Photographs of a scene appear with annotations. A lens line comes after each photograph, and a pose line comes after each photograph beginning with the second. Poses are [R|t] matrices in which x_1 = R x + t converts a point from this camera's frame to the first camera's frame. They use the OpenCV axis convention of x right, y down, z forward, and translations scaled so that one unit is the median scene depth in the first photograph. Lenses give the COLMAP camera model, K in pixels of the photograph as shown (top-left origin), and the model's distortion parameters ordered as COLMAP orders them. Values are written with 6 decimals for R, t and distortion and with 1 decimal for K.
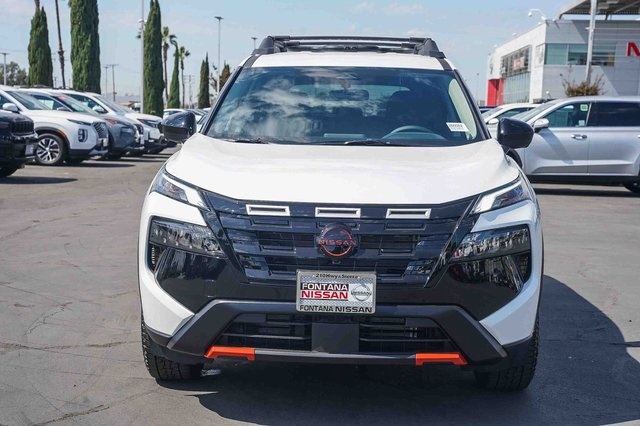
lens RADIAL K [[1050.8, 0, 320.0], [0, 1050.8, 210.3], [0, 0, 1]] dist [0.224264, 0.000000]
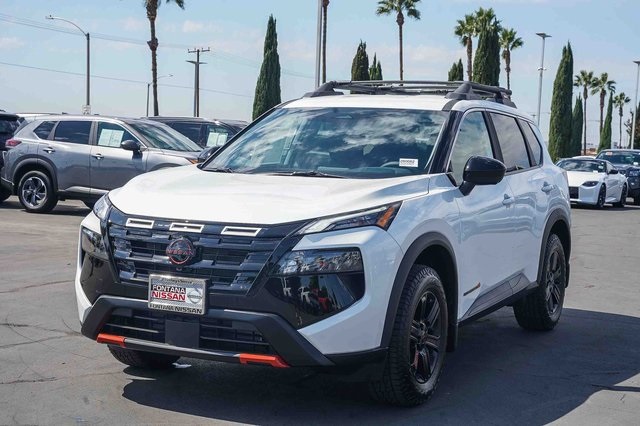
lens RADIAL K [[1050.8, 0, 320.3], [0, 1050.8, 216.2], [0, 0, 1]] dist [0.224264, 0.000000]
pose [[0.910290, 0.041038, -0.411933, 0.636325], [-0.057190, 0.997999, -0.026955, 0.012843], [0.410003, 0.048096, 0.910815, -0.018351]]
